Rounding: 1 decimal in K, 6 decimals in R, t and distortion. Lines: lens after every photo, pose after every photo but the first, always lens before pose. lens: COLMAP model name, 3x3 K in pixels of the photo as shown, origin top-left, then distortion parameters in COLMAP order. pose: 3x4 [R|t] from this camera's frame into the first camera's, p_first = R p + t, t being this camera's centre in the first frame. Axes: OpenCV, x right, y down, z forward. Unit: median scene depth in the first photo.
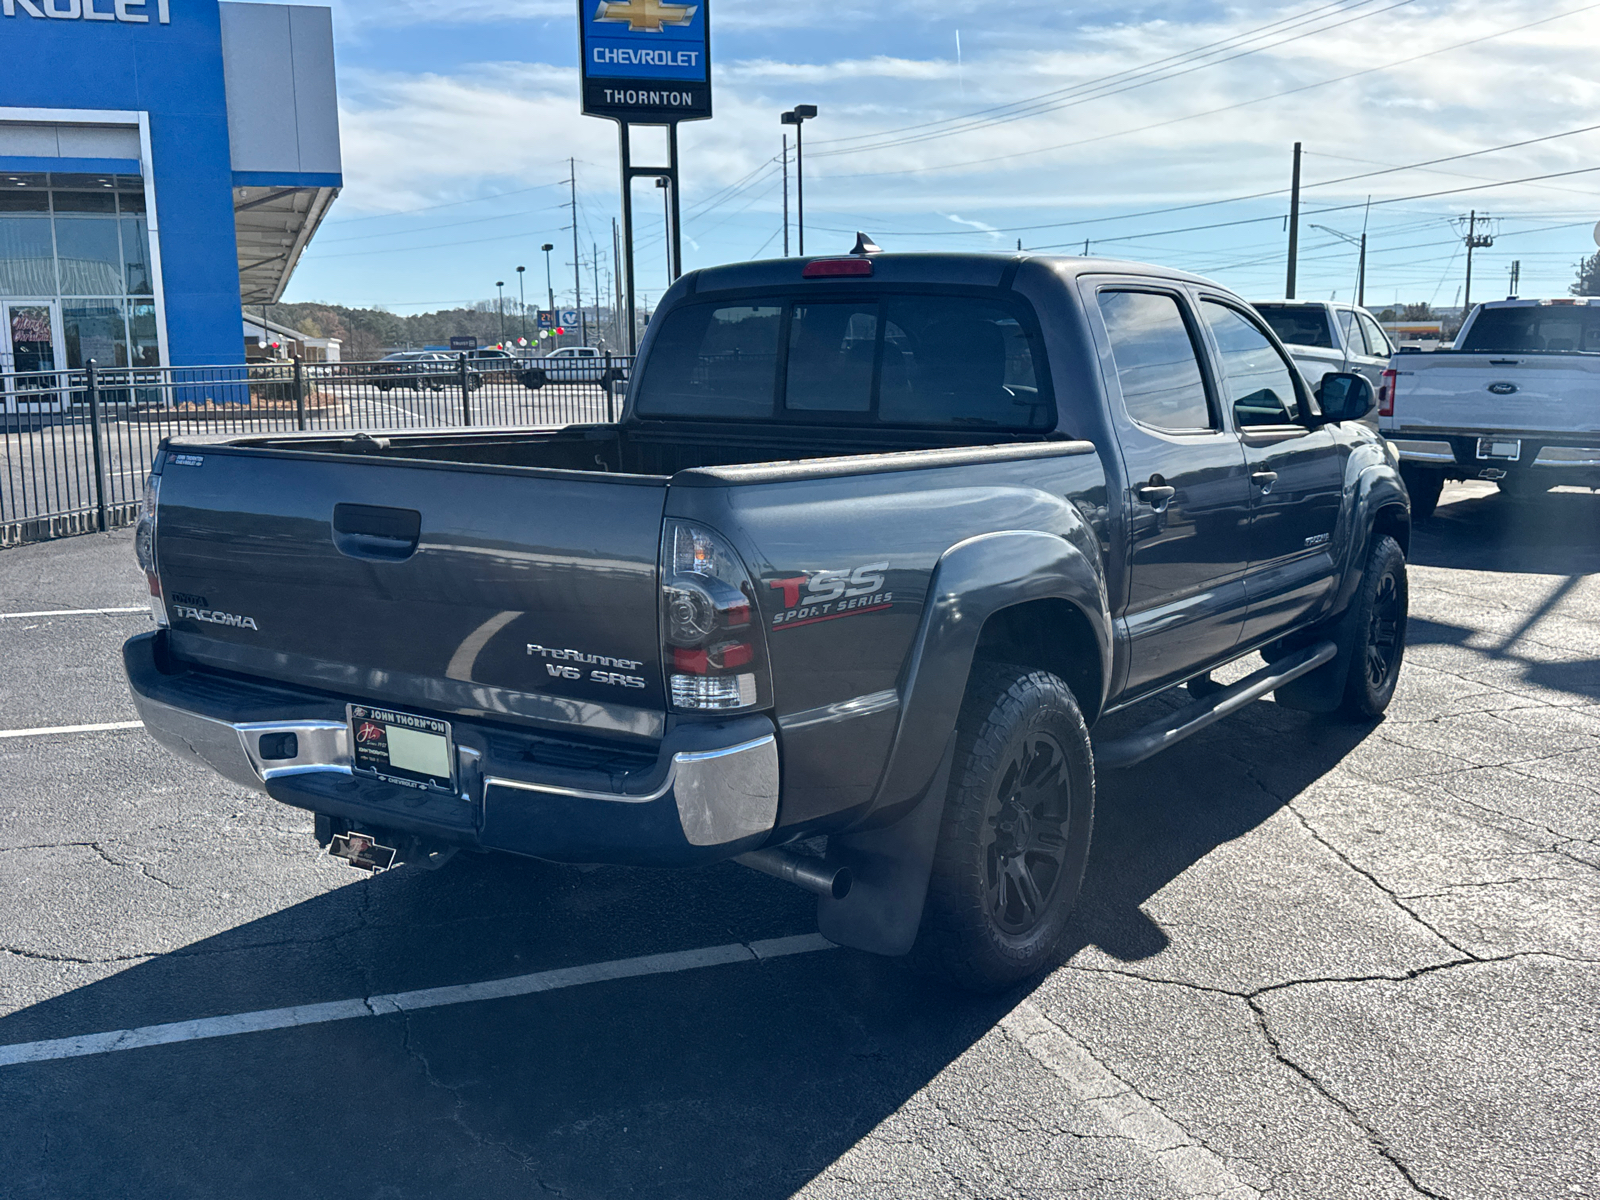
lens RADIAL K [[1574.8, 0, 800.0], [0, 1574.8, 600.0], [0, 0, 1]] dist [0.154569, -0.300994]
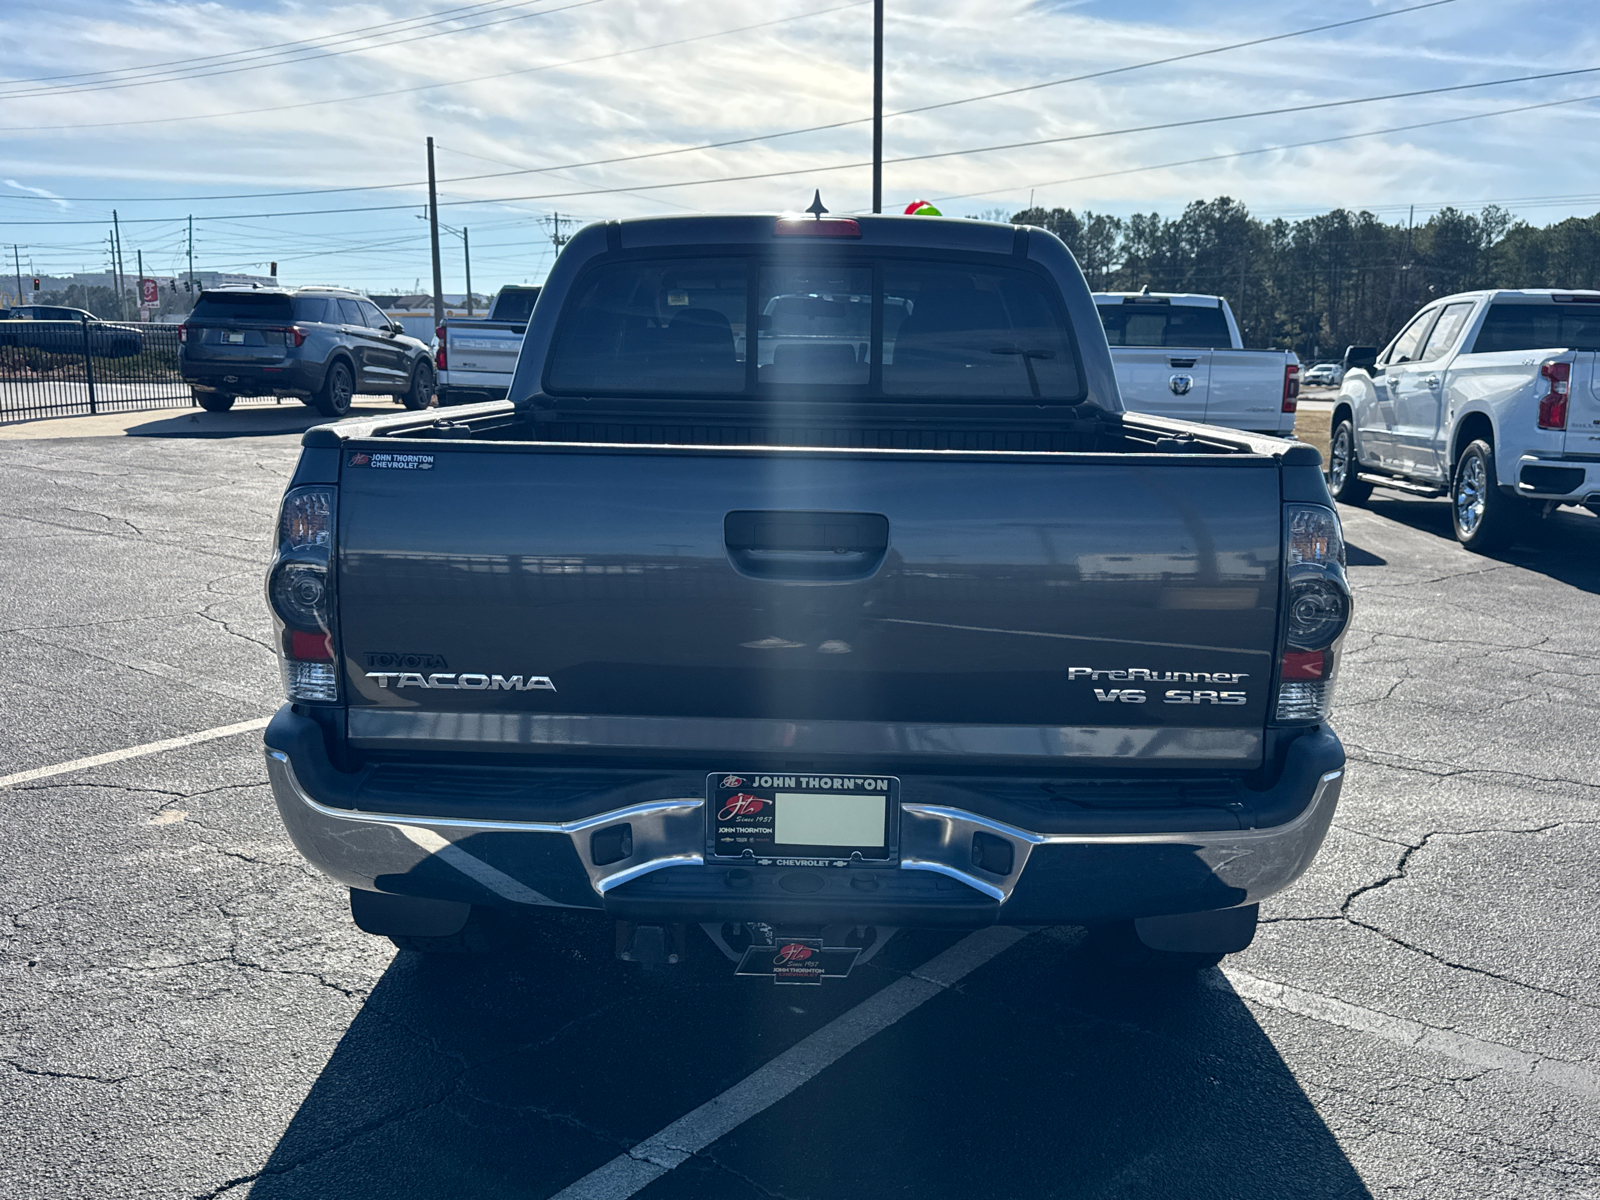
lens RADIAL K [[1470.7, 0, 800.0], [0, 1470.7, 600.0], [0, 0, 1]] dist [0.098642, -0.177047]
pose [[0.832600, -0.086527, 0.547074, -0.054158], [0.073581, 0.996247, 0.045584, -0.003999], [-0.548965, 0.002301, 0.835842, 0.033664]]
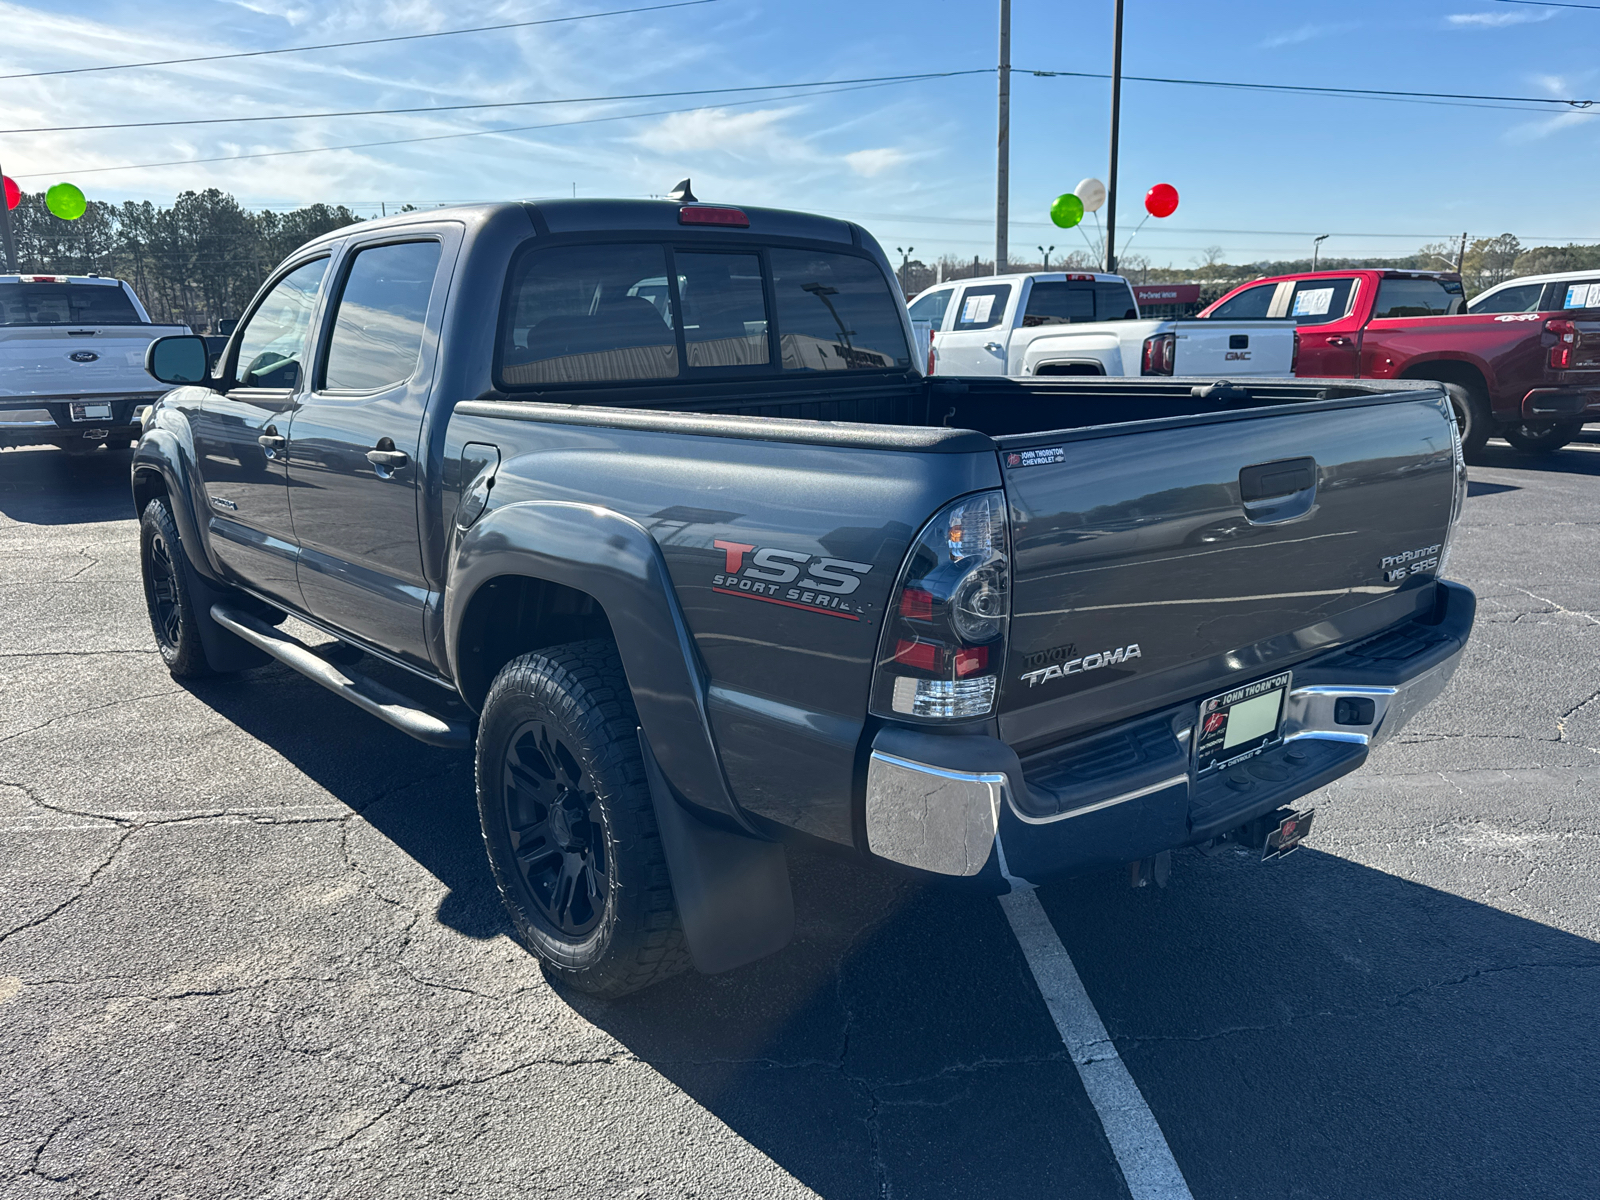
lens RADIAL K [[1237.5, 0, 790.1], [0, 1237.5, 600.8], [0, 0, 1]] dist [0.069229, -0.082116]
pose [[0.266823, -0.222731, 0.937655, -0.083865], [0.168192, 0.968759, 0.182258, -0.012998], [-0.948956, 0.109076, 0.295949, 0.087202]]
